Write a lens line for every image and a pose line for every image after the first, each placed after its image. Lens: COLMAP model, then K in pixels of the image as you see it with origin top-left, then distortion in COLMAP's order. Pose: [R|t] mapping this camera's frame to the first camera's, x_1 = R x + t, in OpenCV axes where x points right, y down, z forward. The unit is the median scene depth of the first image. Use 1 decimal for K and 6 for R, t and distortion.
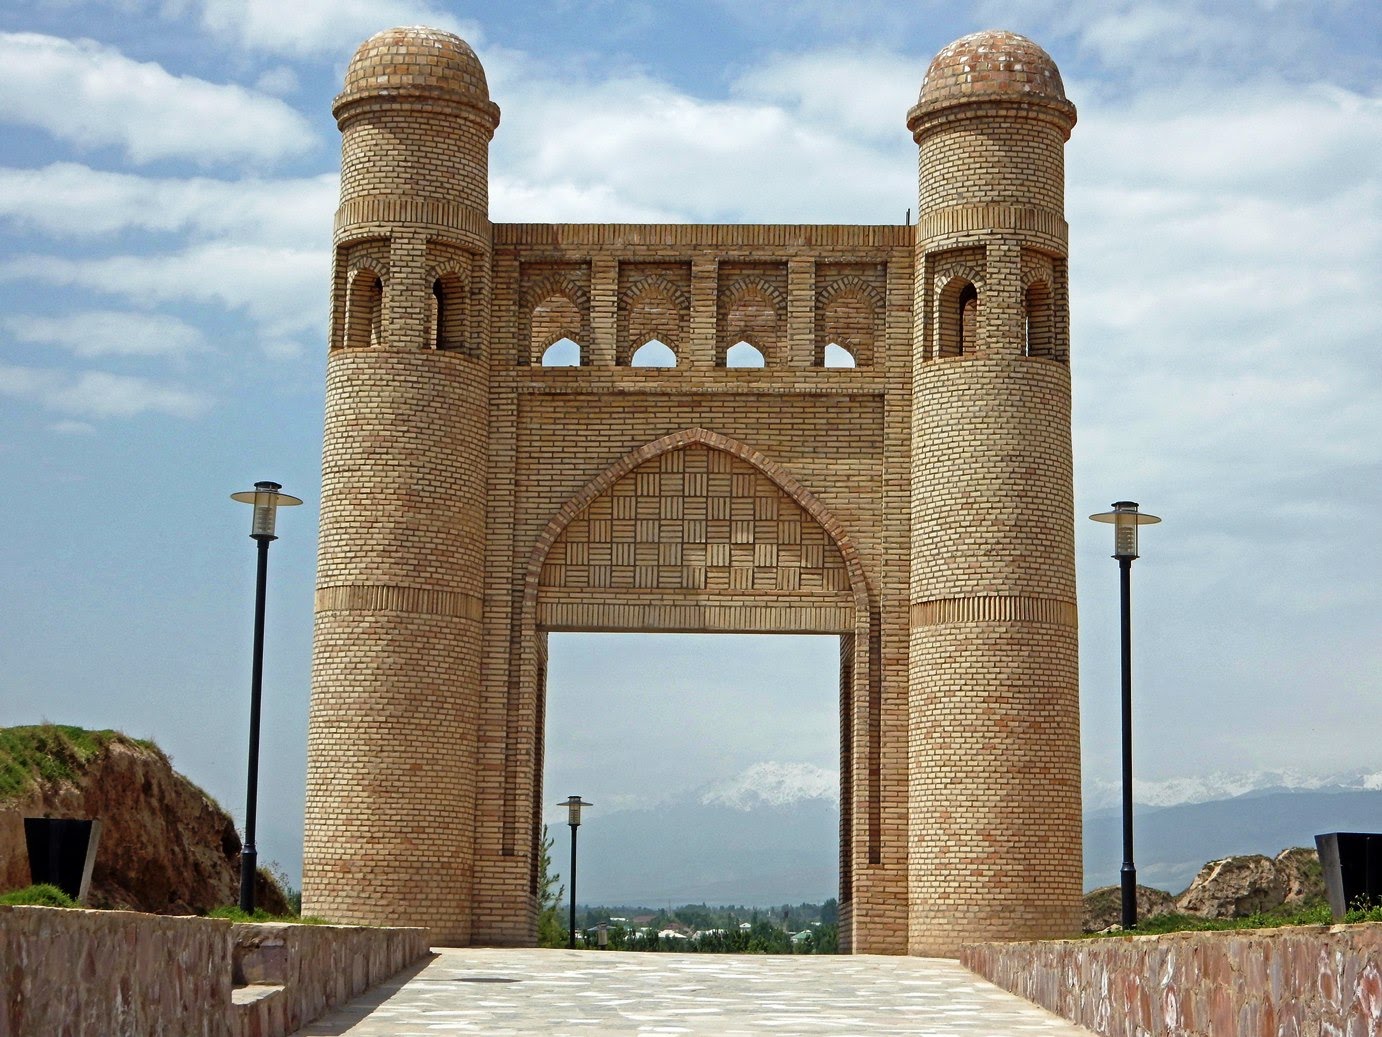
lens RADIAL K [[2714.1, 0, 691.0], [0, 2714.1, 518.5], [0, 0, 1]] dist [-0.014287, -0.109045]
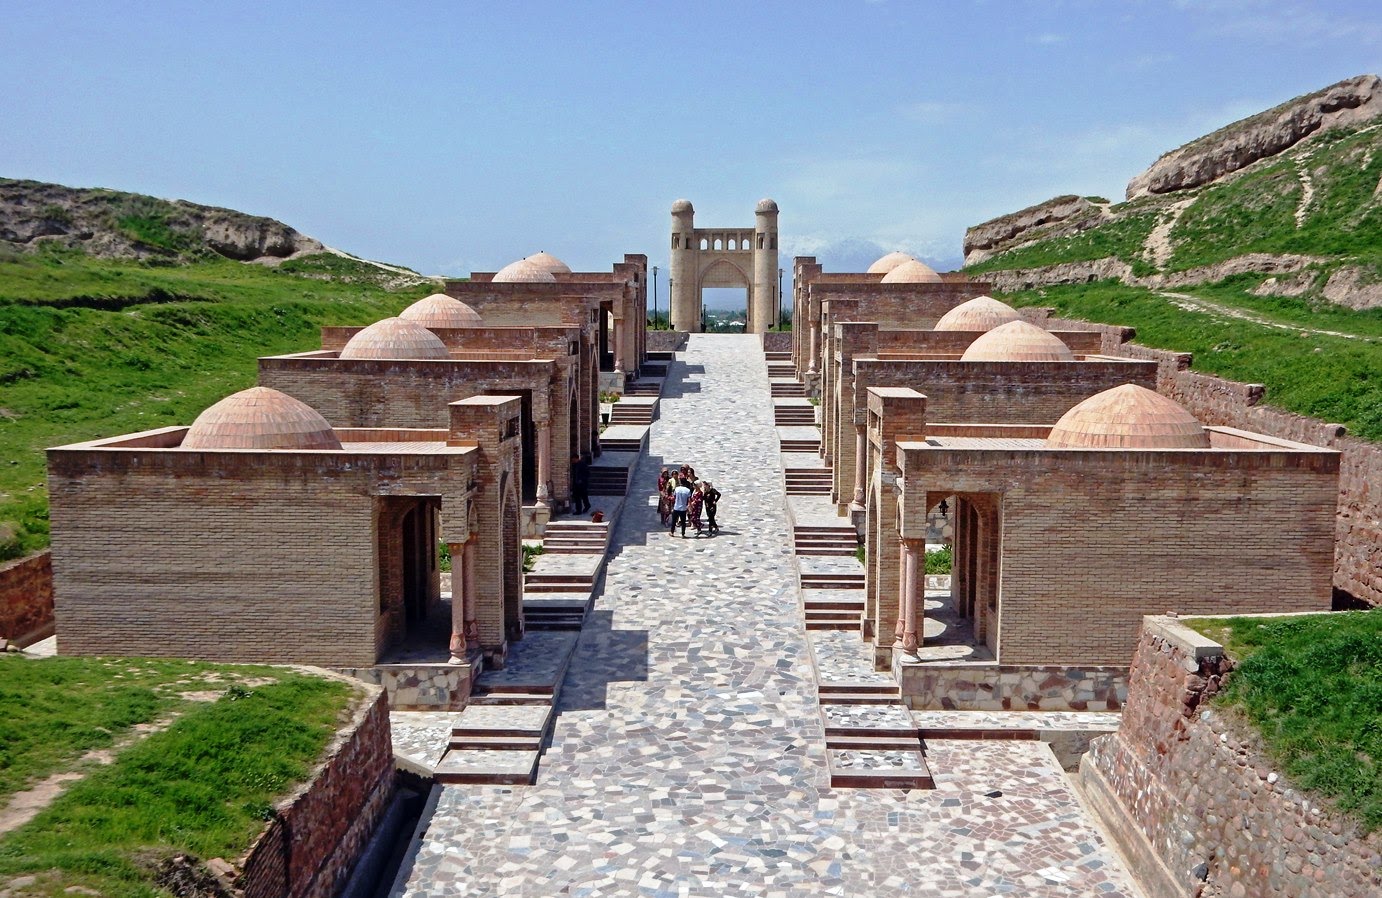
lens RADIAL K [[1414.9, 0, 691.0], [0, 1414.9, 449.0], [0, 0, 1]] dist [-0.020110, 0.031173]
pose [[0.999135, -0.006886, -0.040999, 0.062579], [0.016457, 0.971135, 0.237963, -0.417398], [0.038177, -0.238432, 0.970409, -2.595128]]
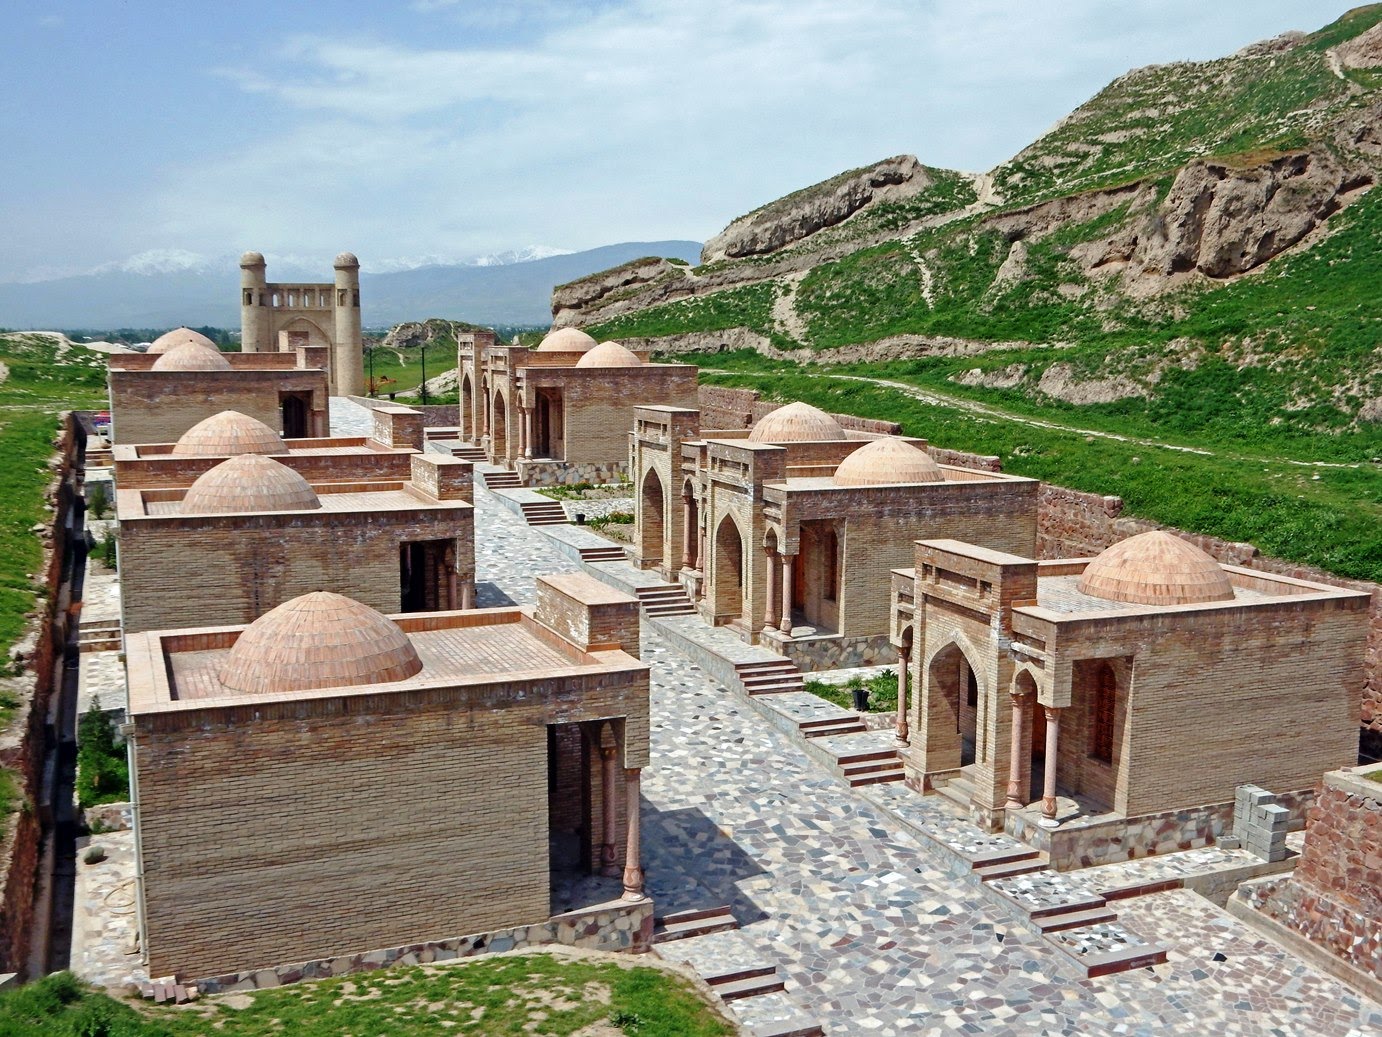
lens RADIAL K [[1414.0, 0, 691.0], [0, 1414.0, 518.5], [0, 0, 1]] dist [0.000874, -0.018360]
pose [[0.925959, -0.059354, 0.372932, -0.414100], [-0.046030, 0.962466, 0.267469, -0.501742], [-0.374809, -0.264832, 0.888472, -2.411932]]
